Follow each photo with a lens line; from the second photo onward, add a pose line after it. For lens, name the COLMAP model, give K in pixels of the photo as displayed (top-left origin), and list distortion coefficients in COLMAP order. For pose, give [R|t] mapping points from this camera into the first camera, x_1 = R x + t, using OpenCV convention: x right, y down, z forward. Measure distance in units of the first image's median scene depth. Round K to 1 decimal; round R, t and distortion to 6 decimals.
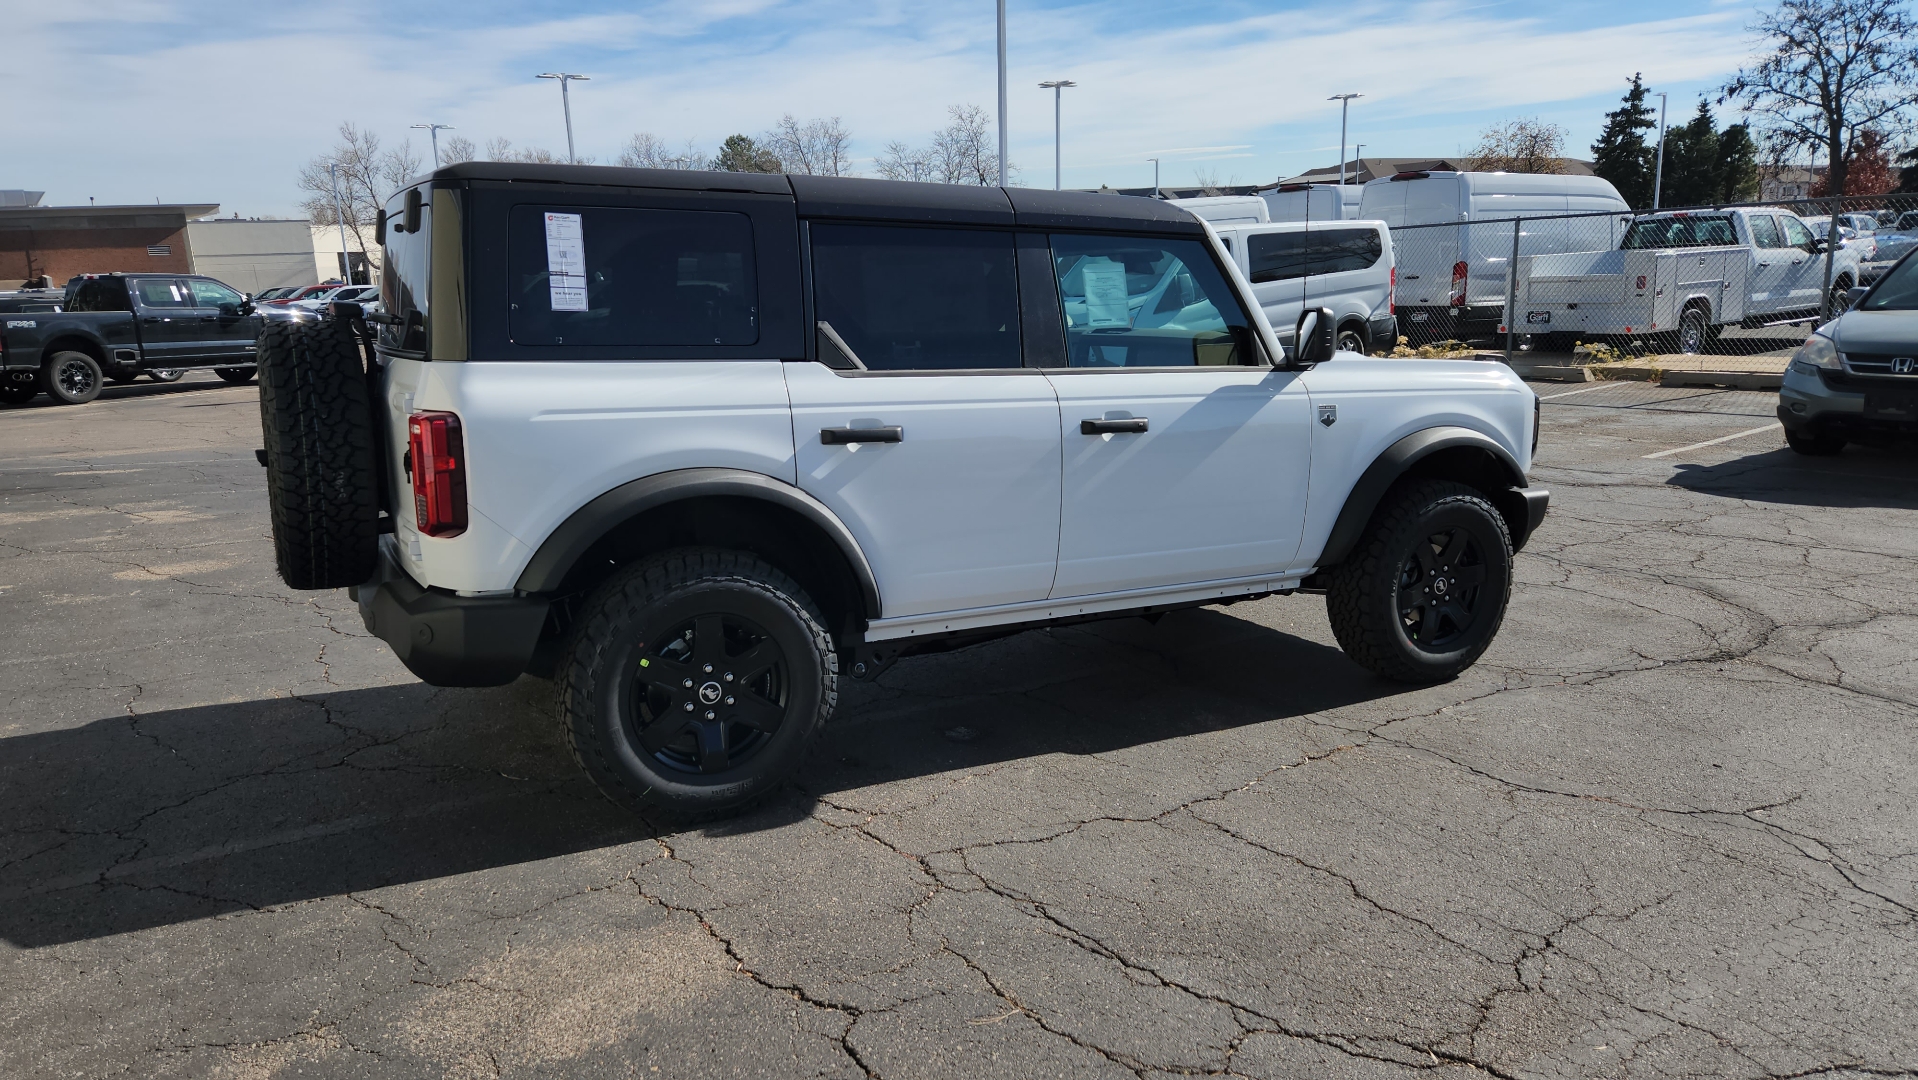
lens RADIAL K [[1269.1, 0, 922.4], [0, 1269.1, 568.4], [0, 0, 1]] dist [0.075795, -0.059159]
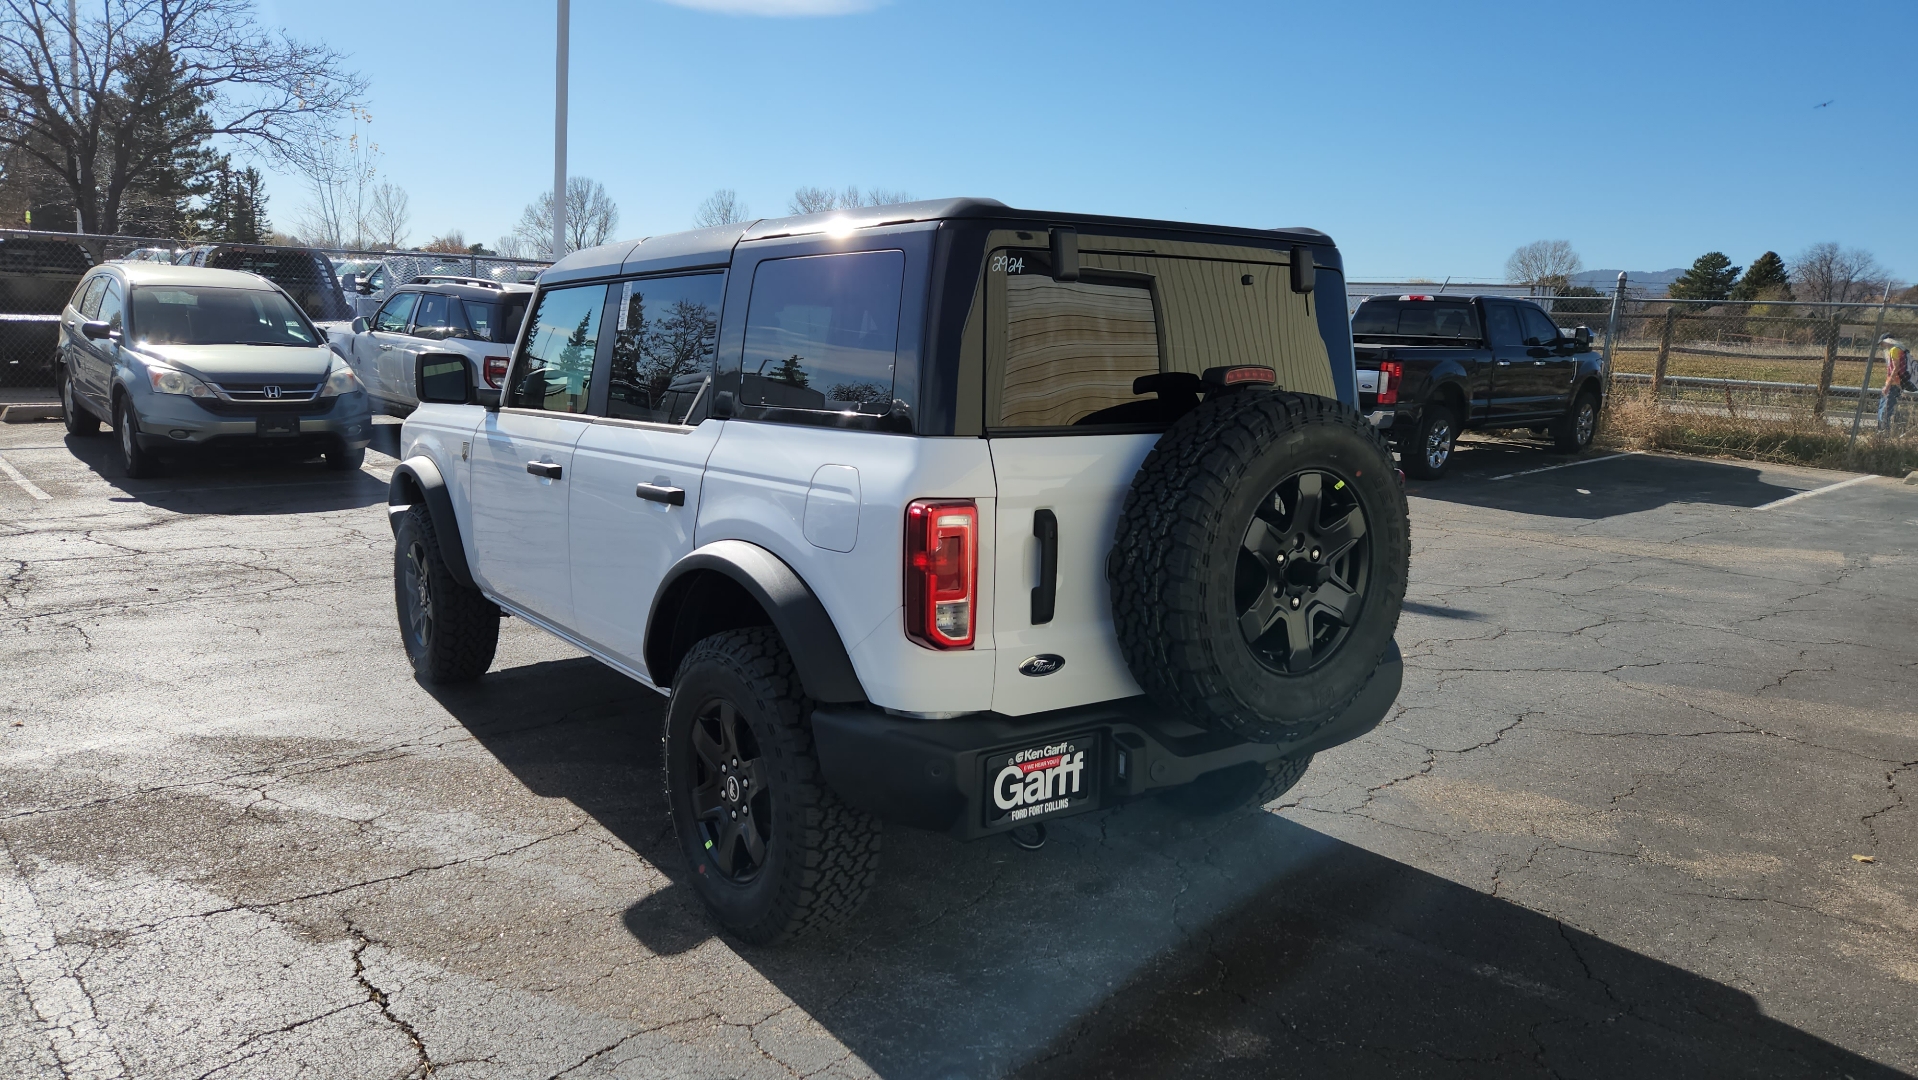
lens RADIAL K [[1285.3, 0, 915.3], [0, 1285.3, 545.0], [0, 0, 1]] dist [0.076225, -0.061043]
pose [[-0.124957, -0.151209, 0.980572, -0.972316], [0.182317, 0.967989, 0.172502, -0.219188], [-0.975267, 0.200331, -0.093390, 1.031083]]
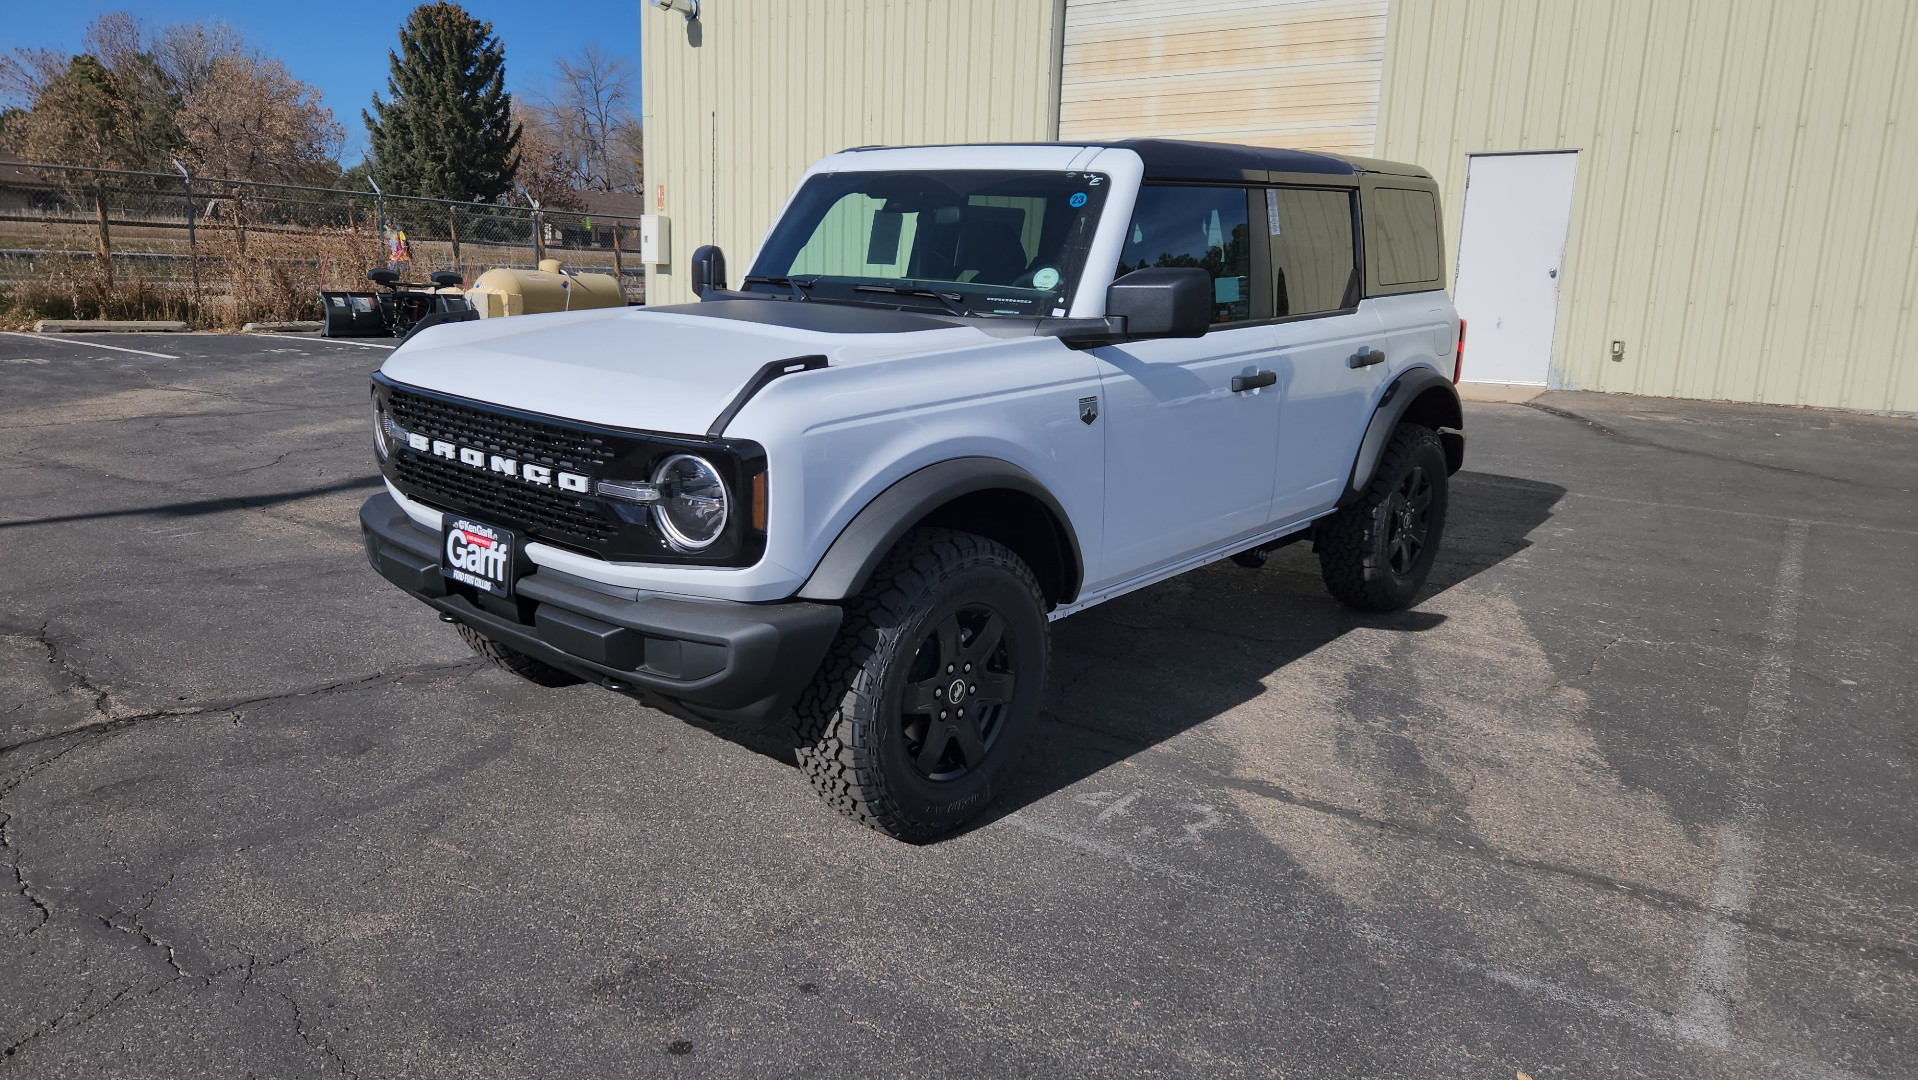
lens RADIAL K [[1287.8, 0, 938.7], [0, 1287.8, 544.5], [0, 0, 1]] dist [0.069819, -0.059066]
pose [[-0.932970, 0.068297, -0.353415, 0.484579], [-0.092202, 0.903734, 0.418047, -0.412032], [0.347945, 0.422611, -0.836860, 1.908457]]
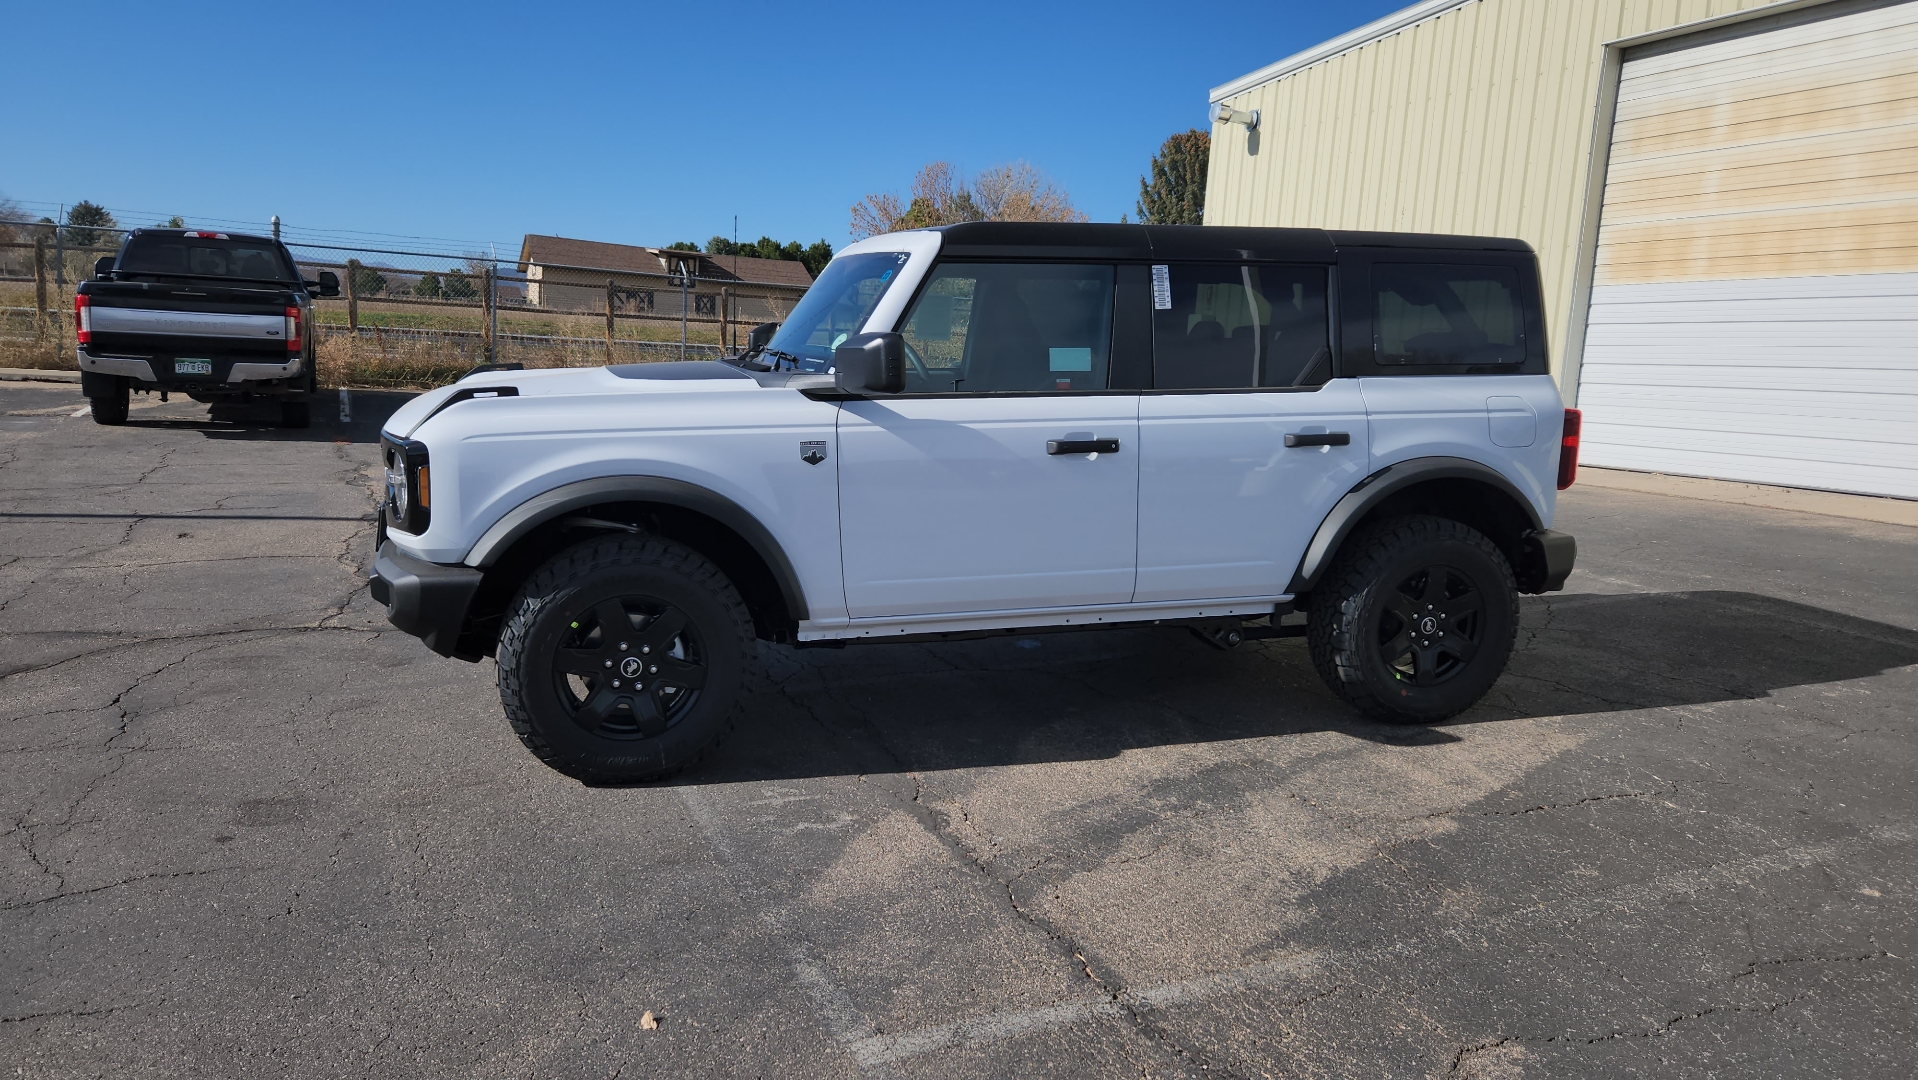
lens RADIAL K [[1287.8, 0, 938.7], [0, 1287.8, 544.5], [0, 0, 1]] dist [0.069819, -0.059066]
pose [[-0.980968, -0.051677, 0.187164, -0.114510], [0.020854, 0.930317, 0.366163, -0.434332], [-0.193044, 0.363097, -0.911534, 2.072033]]
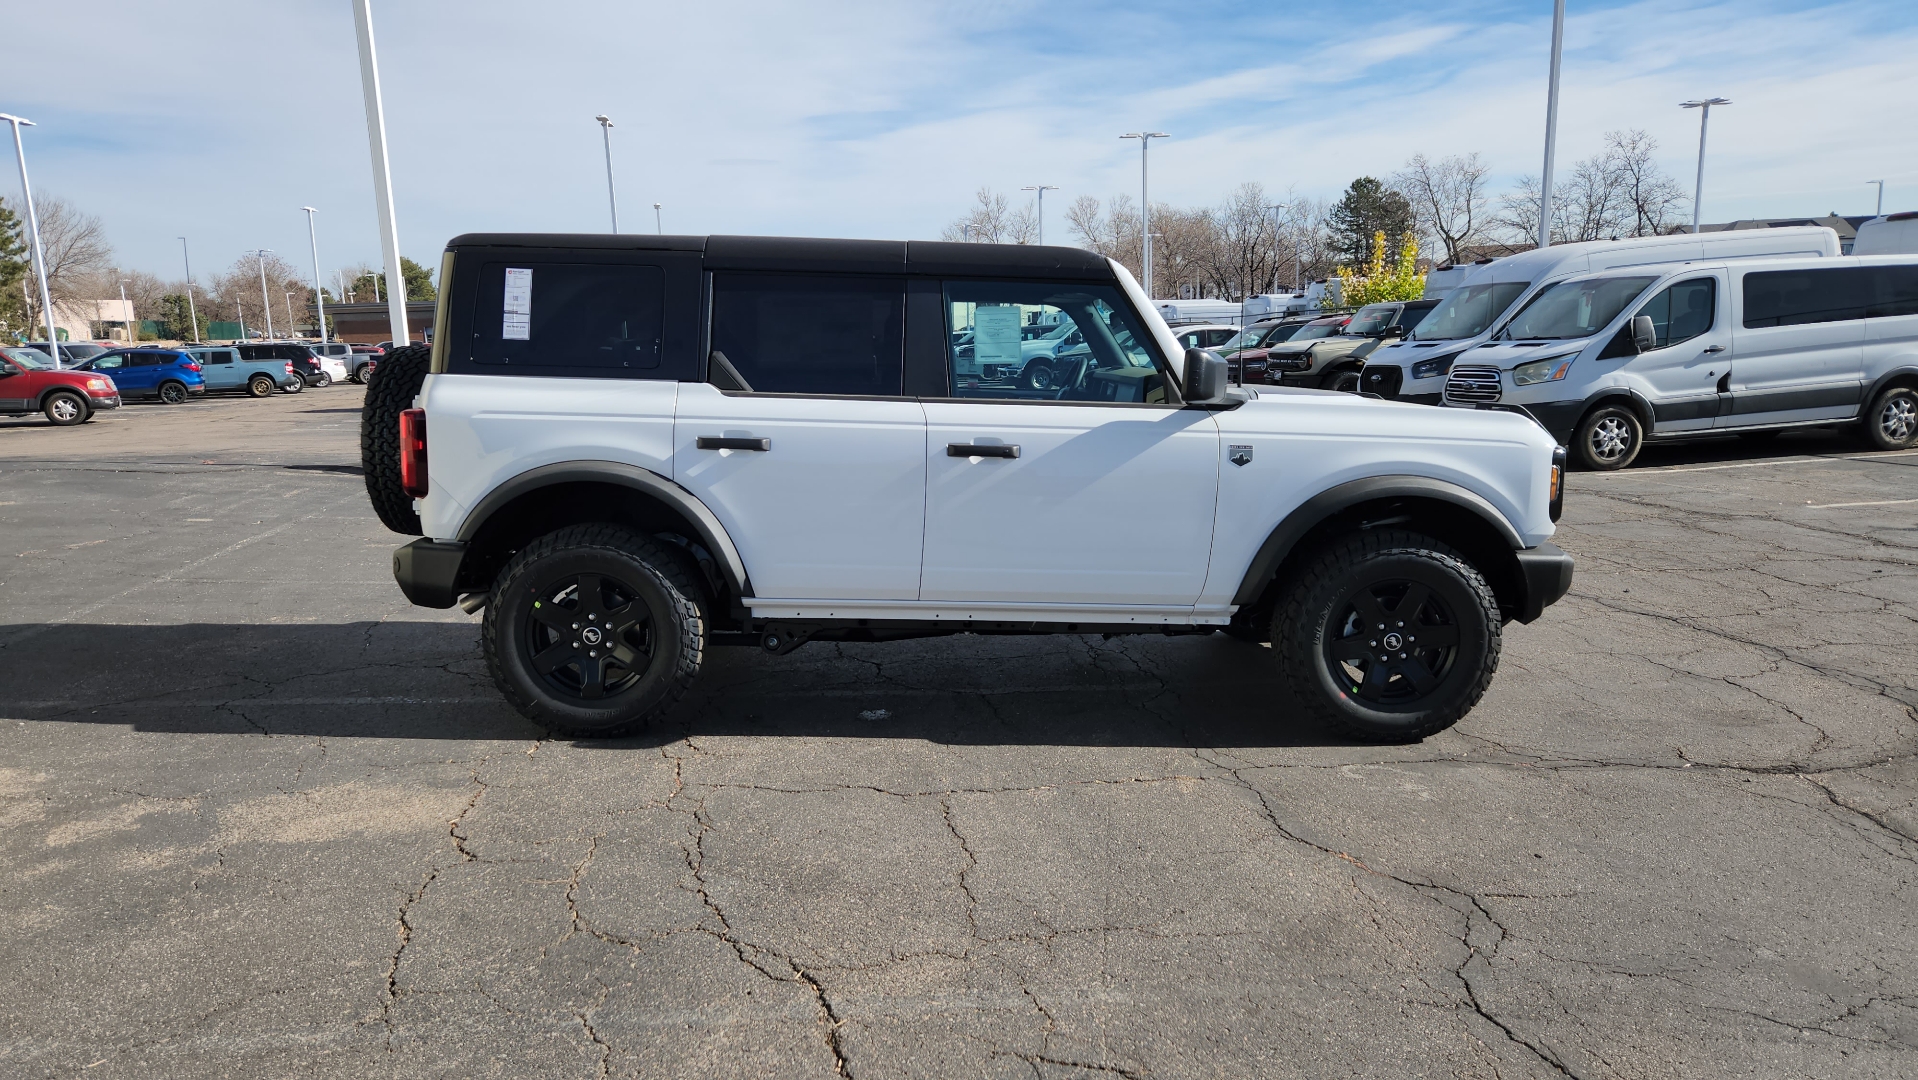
lens RADIAL K [[1275.0, 0, 927.9], [0, 1275.0, 542.6], [0, 0, 1]] dist [0.077494, -0.064015]
pose [[0.892595, 0.081937, -0.443352, 0.529652], [-0.105817, 0.993952, -0.029346, 0.004951], [0.438266, 0.073109, 0.895867, -0.010963]]
